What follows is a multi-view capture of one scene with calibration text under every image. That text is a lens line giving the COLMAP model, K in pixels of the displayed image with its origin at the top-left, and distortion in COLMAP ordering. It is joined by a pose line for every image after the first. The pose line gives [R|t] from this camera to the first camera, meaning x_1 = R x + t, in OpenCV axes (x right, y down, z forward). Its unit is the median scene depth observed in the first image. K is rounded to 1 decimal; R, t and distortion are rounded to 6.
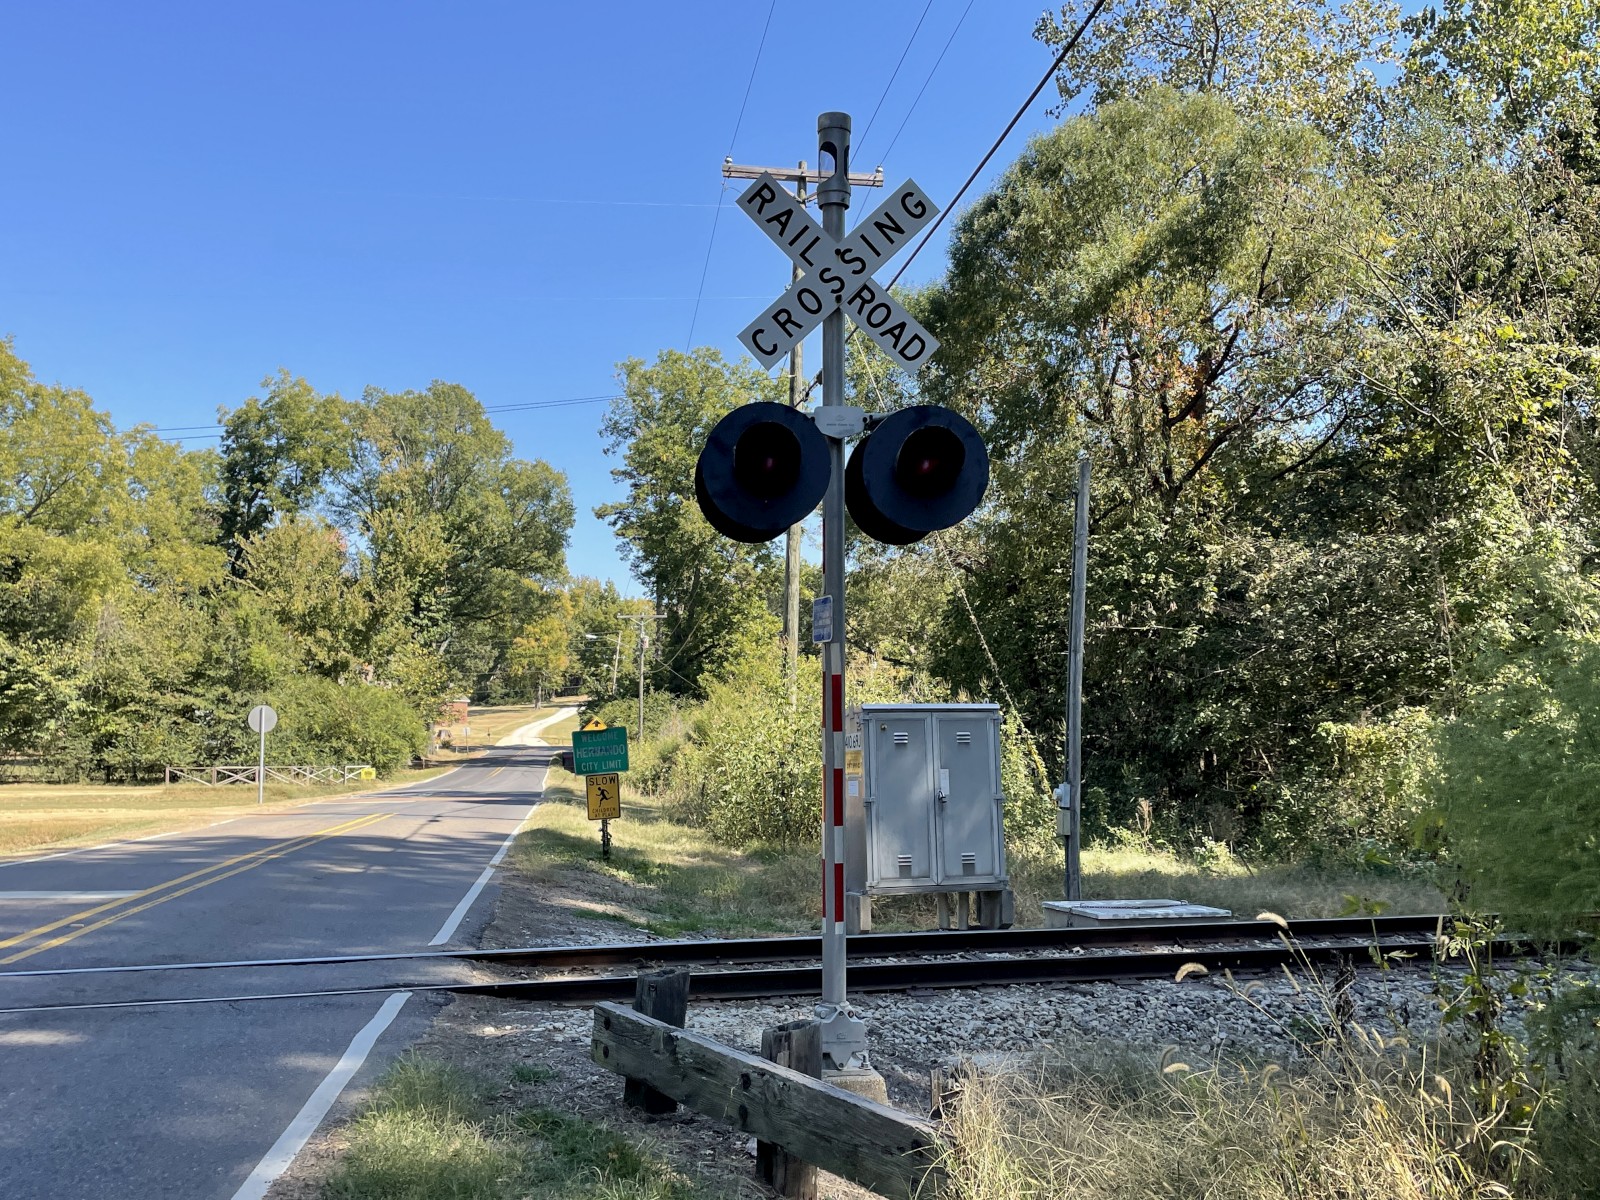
lens RADIAL K [[1493.2, 0, 789.1], [0, 1493.2, 582.0], [0, 0, 1]] dist [0.109609, -0.175276]
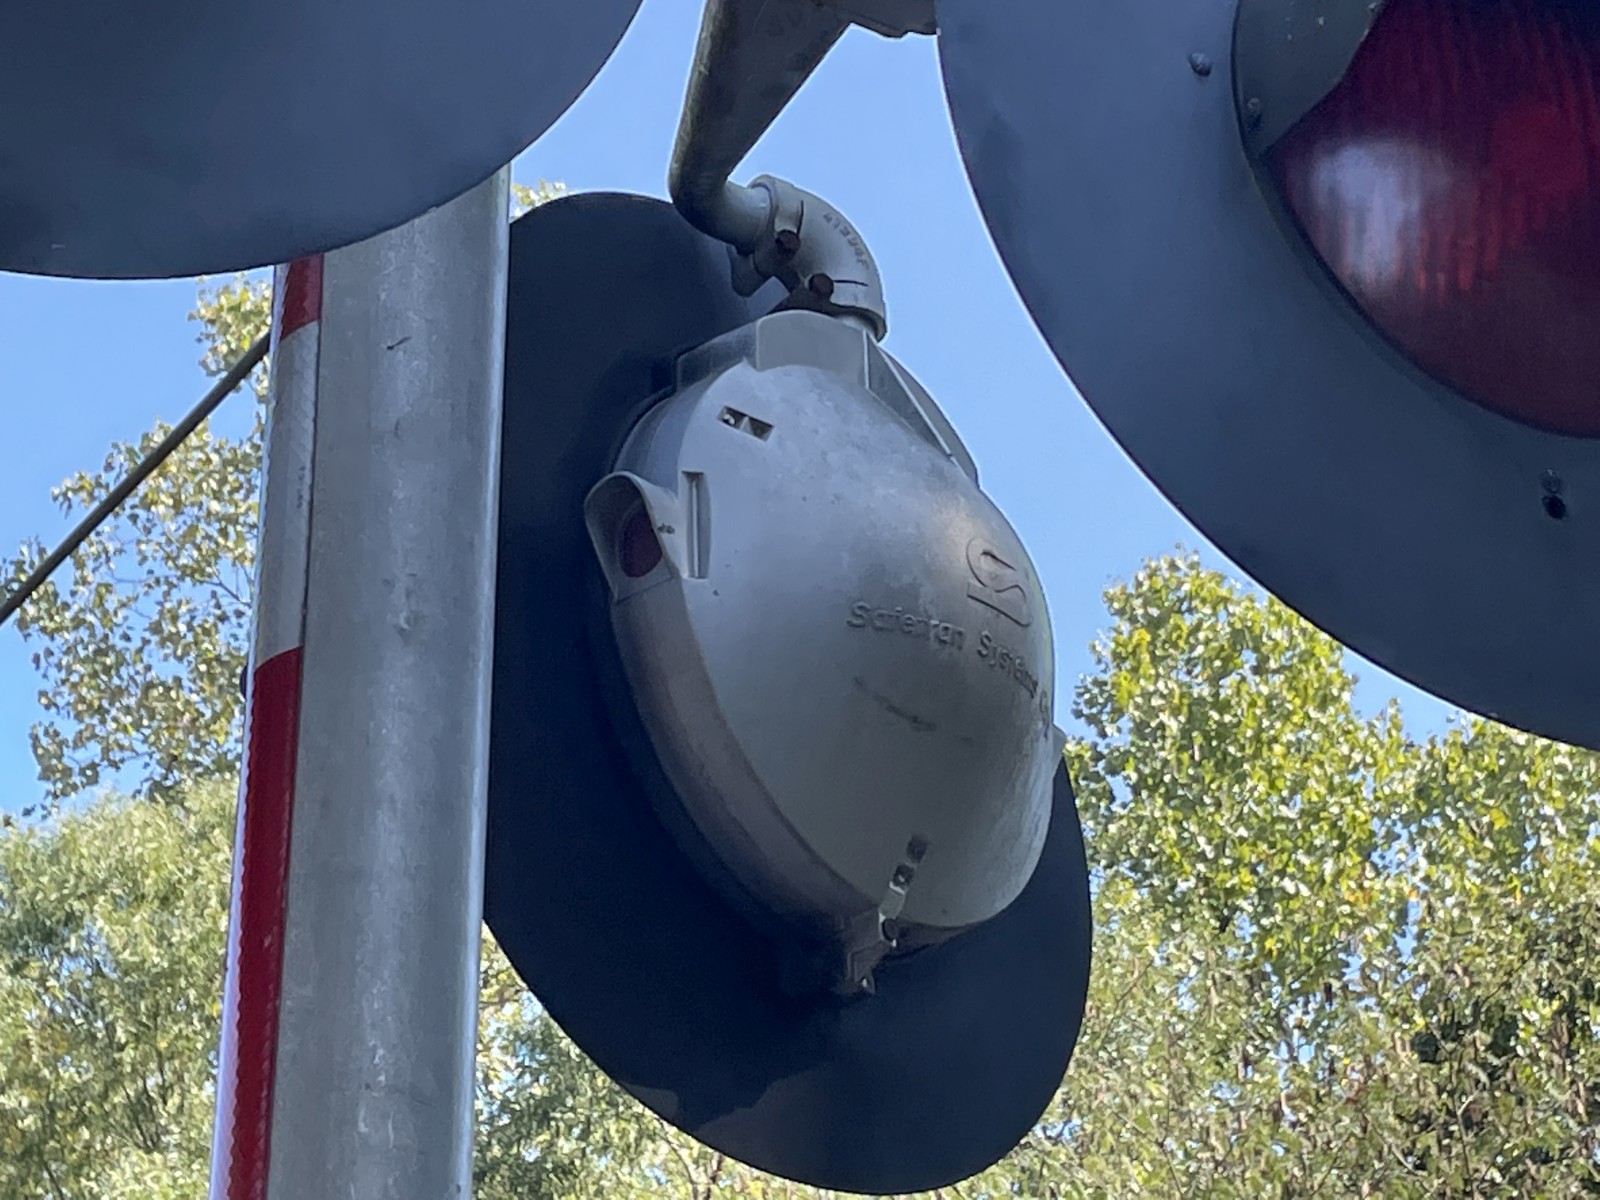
lens RADIAL K [[4113.0, 0, 805.0], [0, 4113.0, 601.3], [0, 0, 1]] dist [0.025116, 1.432263]
pose [[0.913974, 0.187452, 0.359880, -0.006981], [-0.030199, 0.915863, -0.400353, 0.010518], [-0.404648, 0.355044, 0.842736, 0.143290]]
